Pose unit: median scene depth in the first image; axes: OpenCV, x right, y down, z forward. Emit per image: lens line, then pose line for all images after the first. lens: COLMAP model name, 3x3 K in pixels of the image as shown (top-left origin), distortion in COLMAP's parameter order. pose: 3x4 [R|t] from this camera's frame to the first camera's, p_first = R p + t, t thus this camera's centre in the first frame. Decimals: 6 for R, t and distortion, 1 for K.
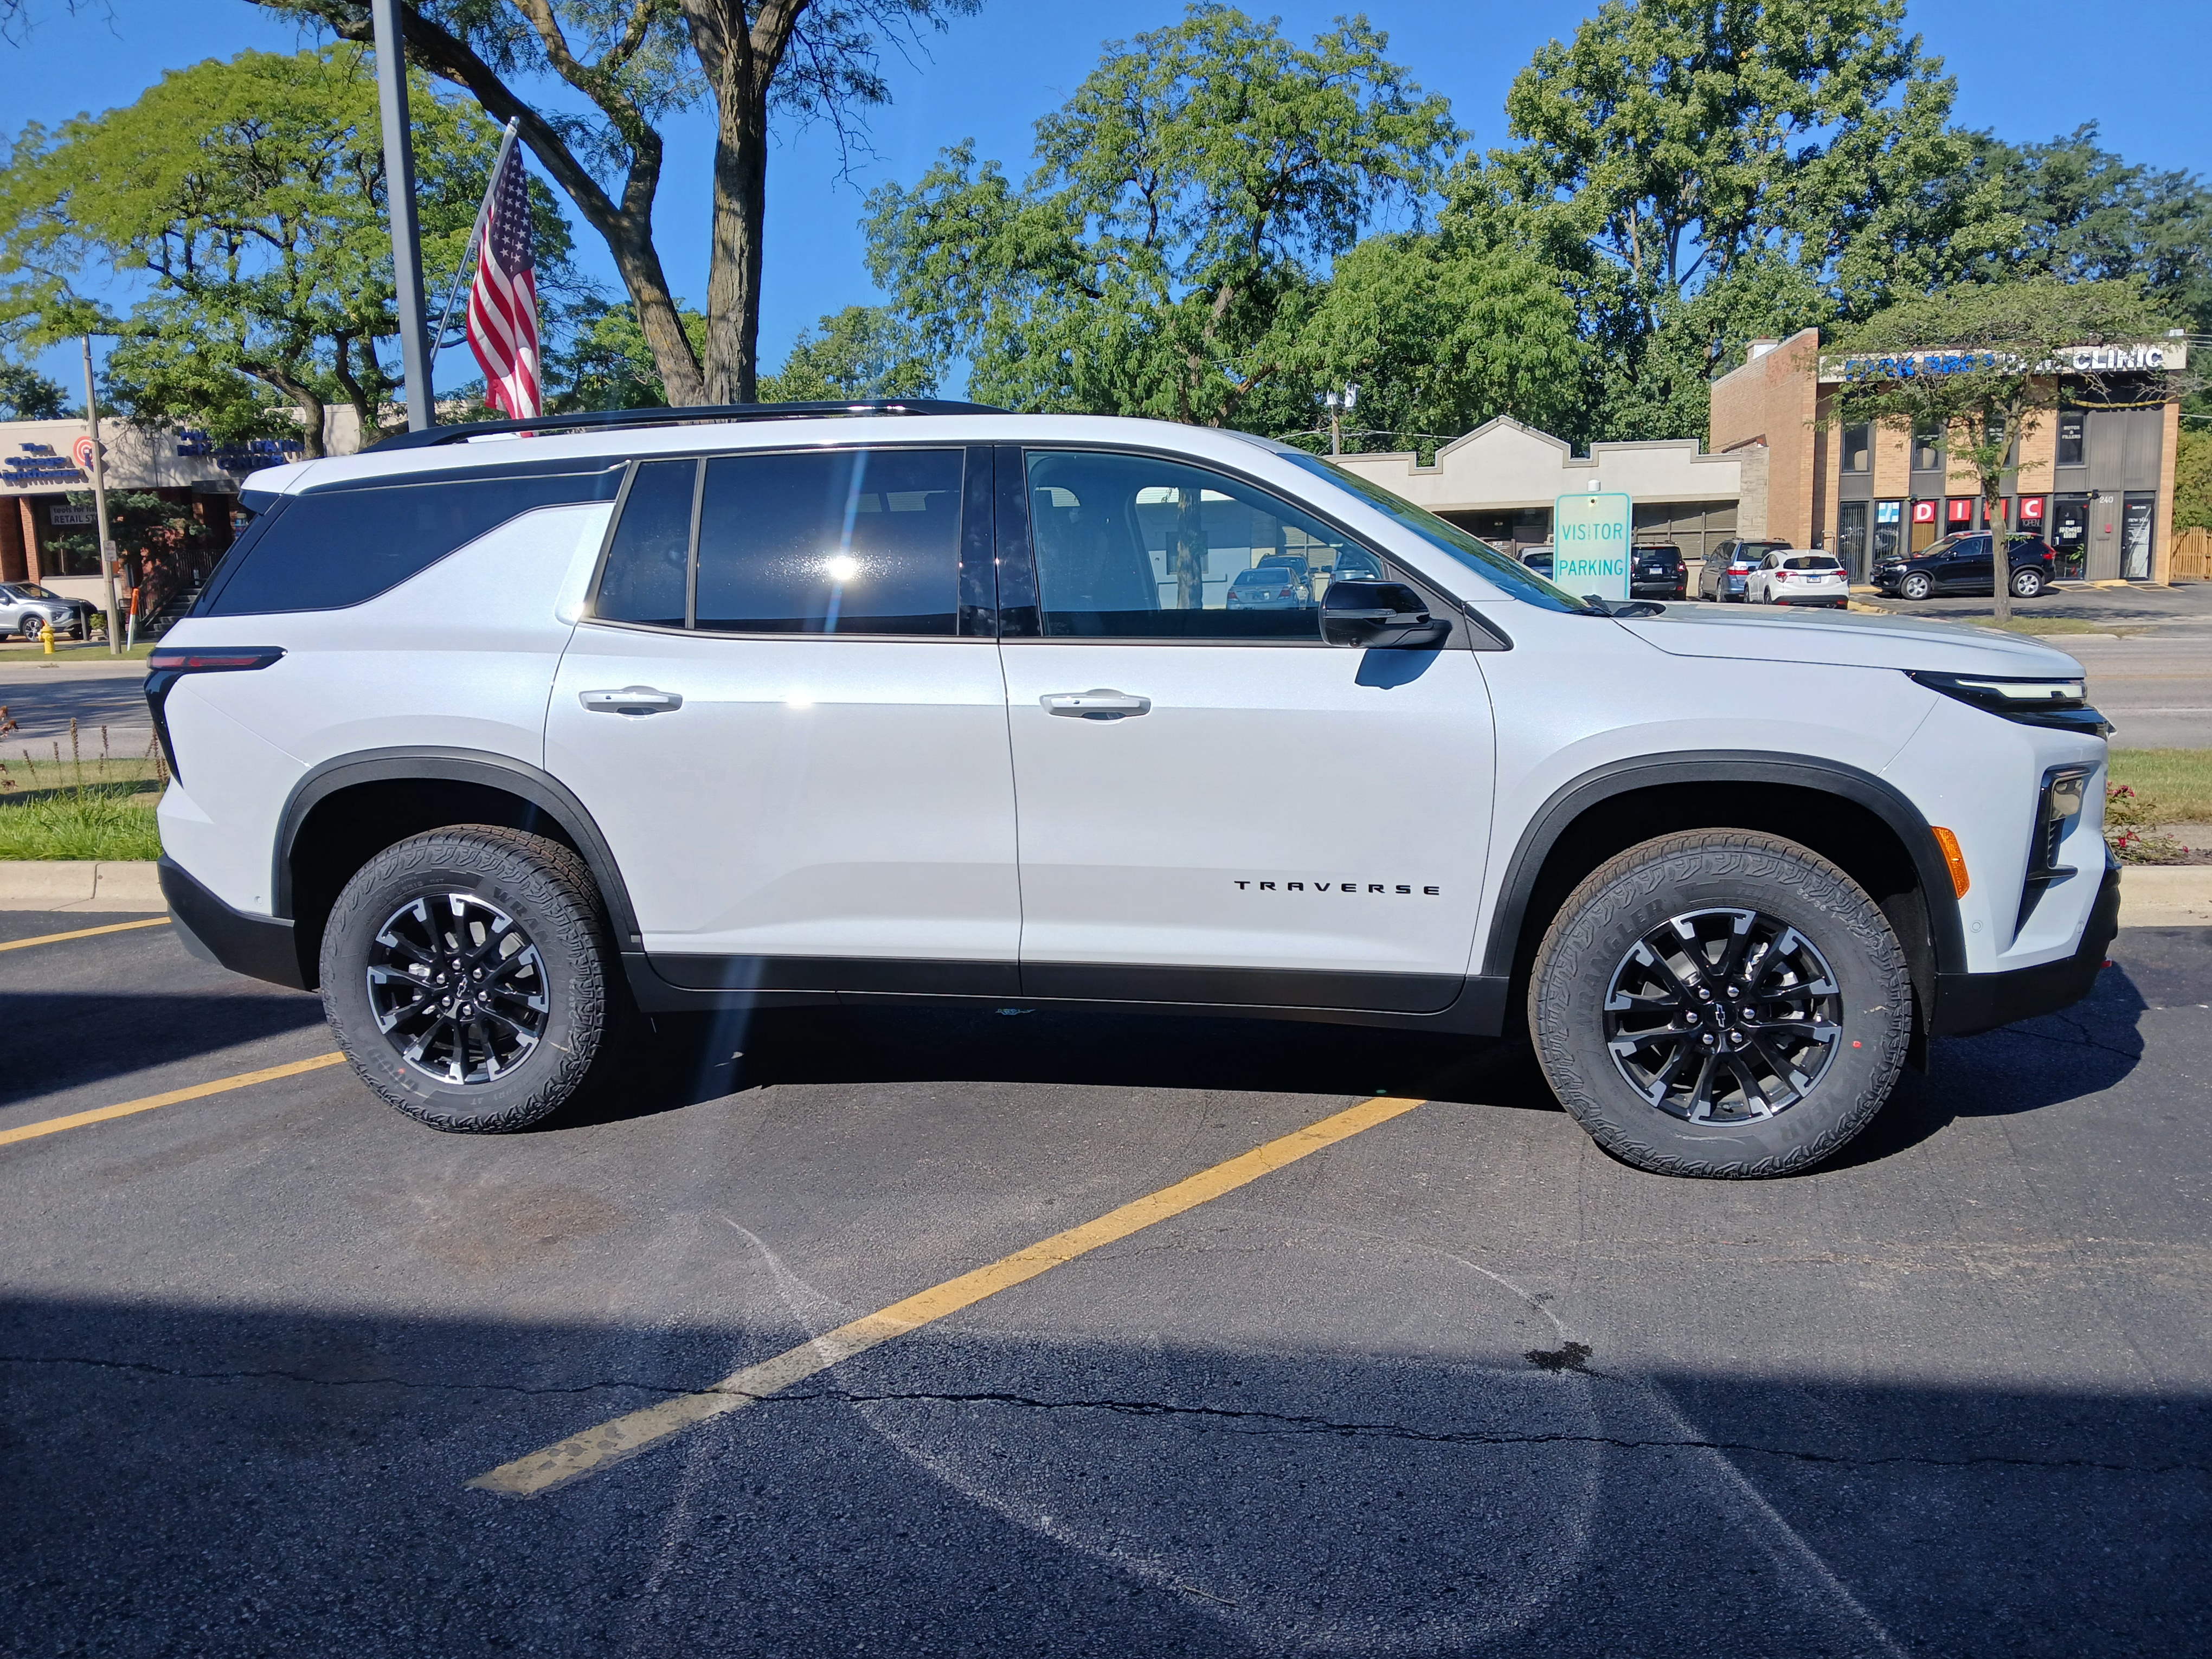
lens RADIAL K [[1695.5, 0, 1106.0], [0, 1695.5, 829.5], [0, 0, 1]] dist [0.066898, -0.130949]
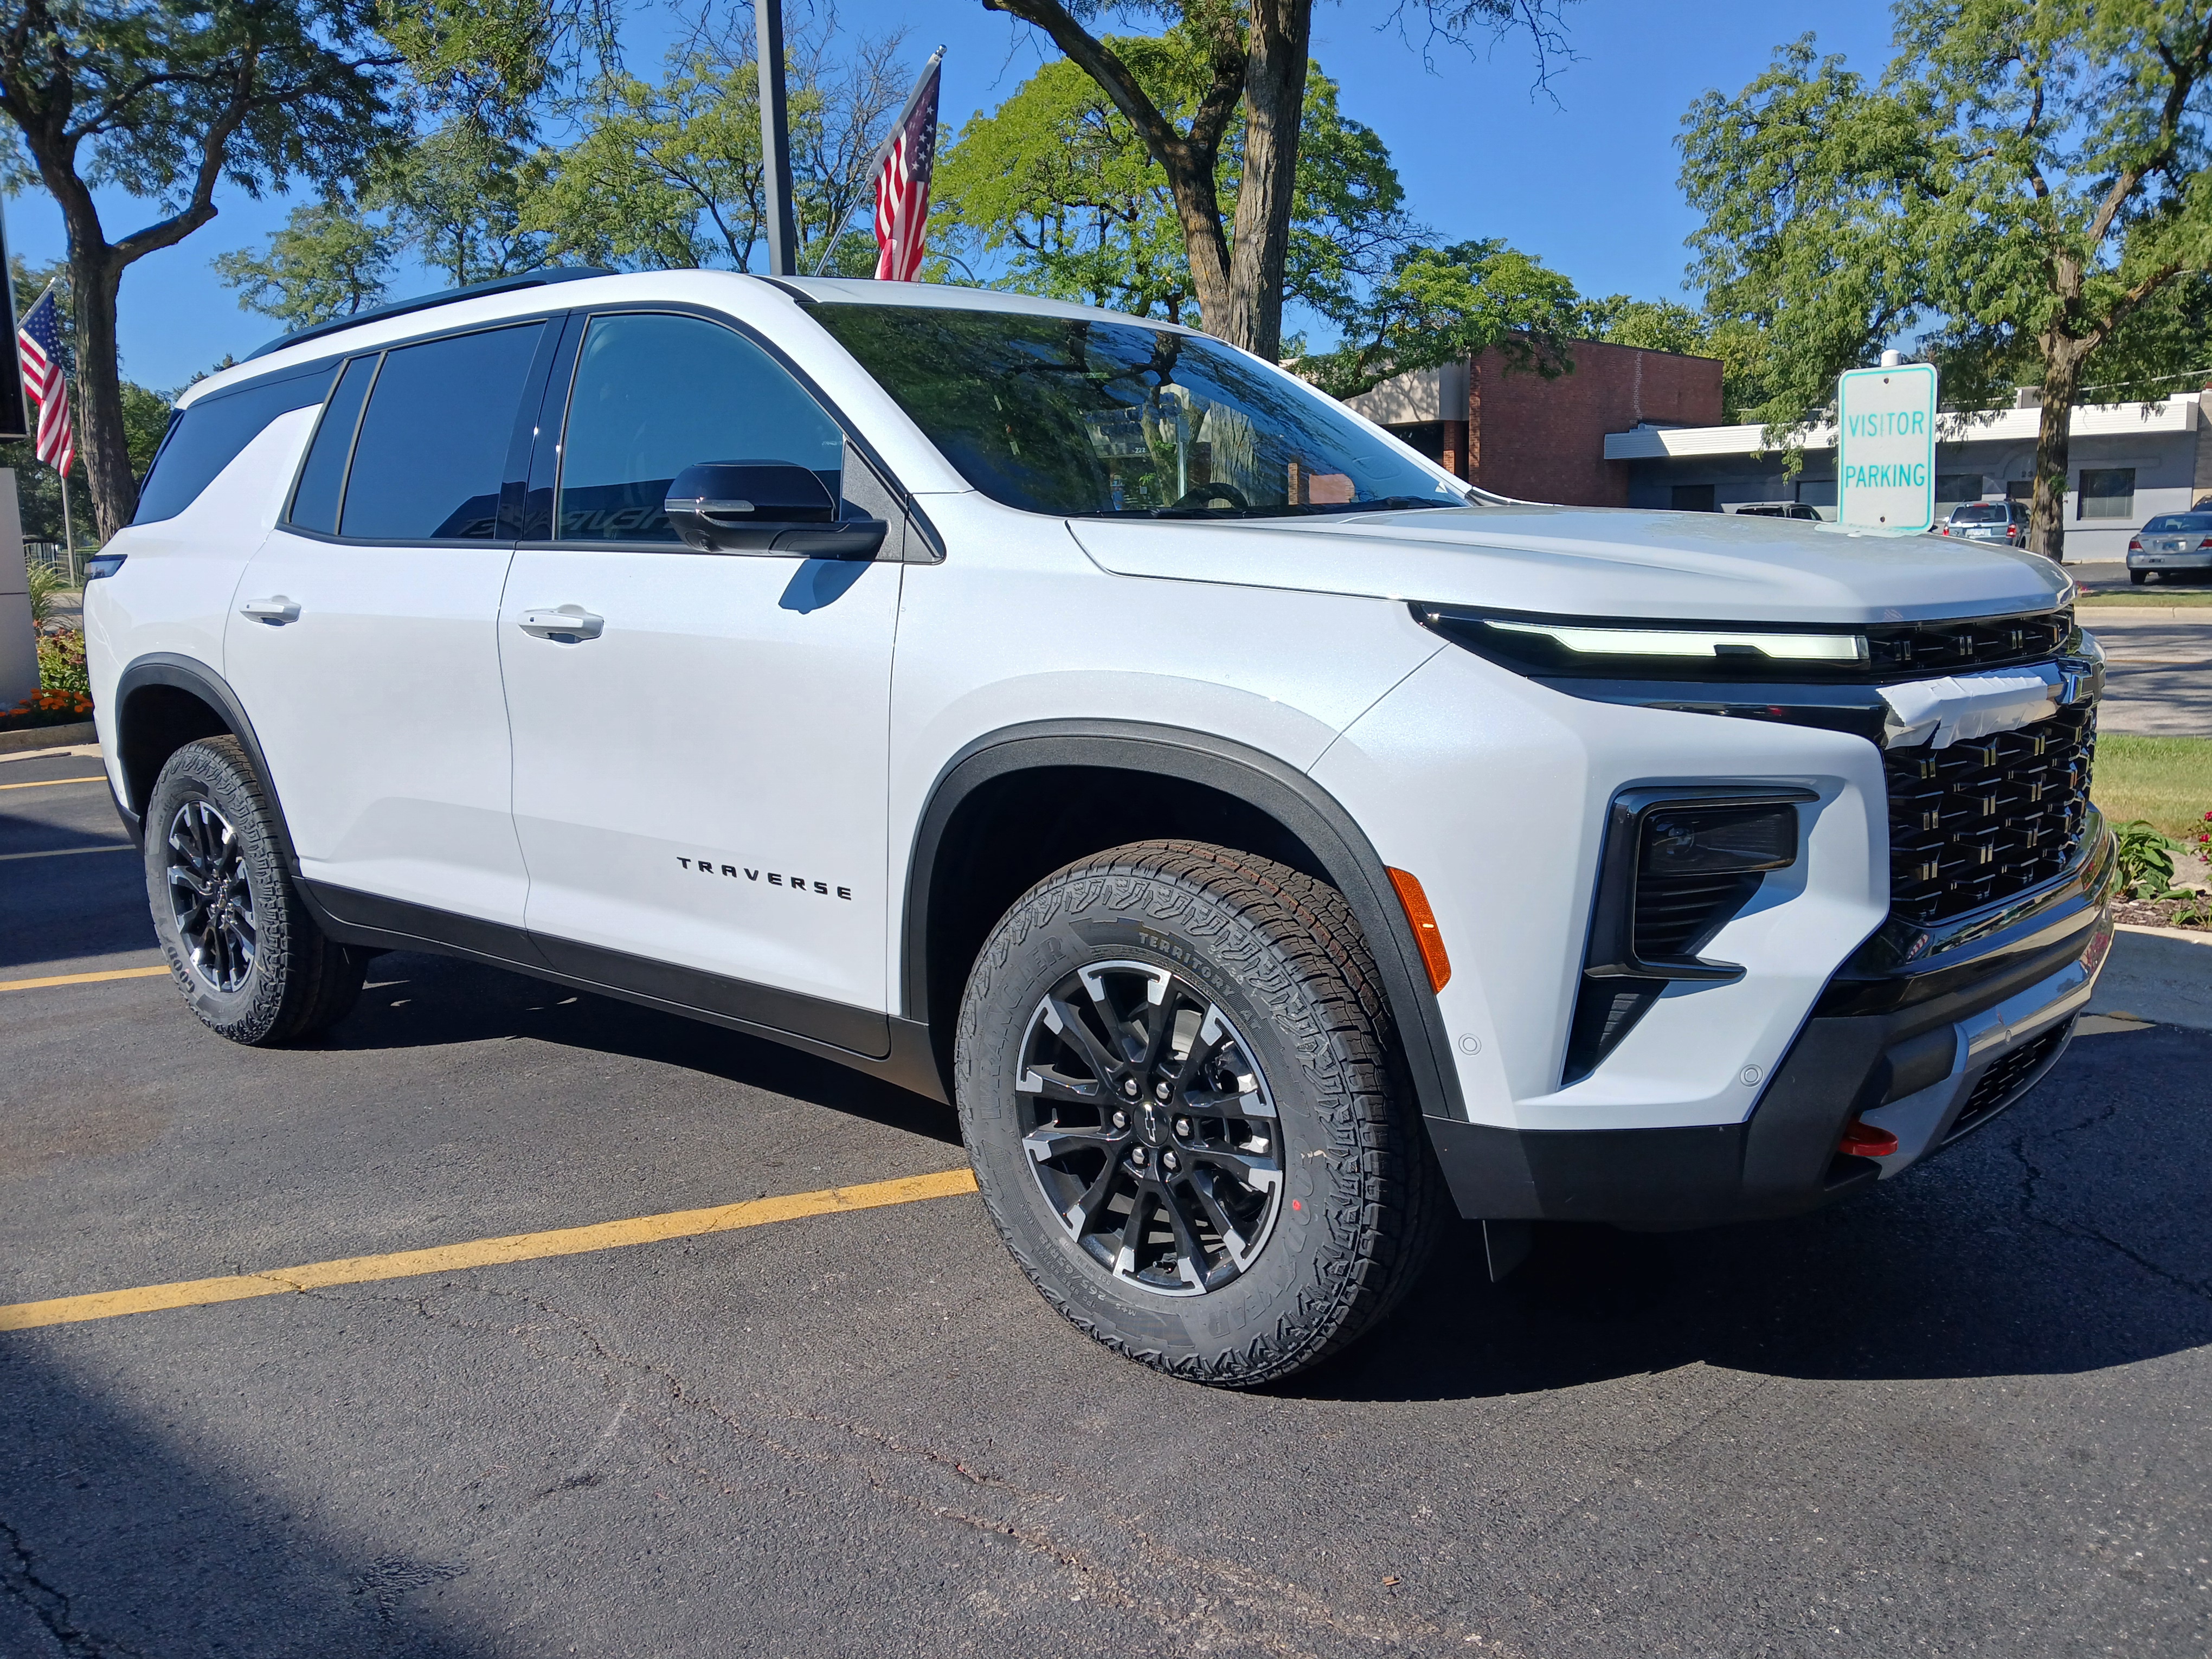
lens RADIAL K [[1683.9, 0, 1169.3], [0, 1683.9, 839.4], [0, 0, 1]] dist [0.070295, -0.116986]
pose [[0.884391, 0.084889, -0.458963, 0.202954], [-0.069252, 0.996303, 0.050830, -0.010487], [0.461581, -0.013170, 0.887000, 0.132709]]
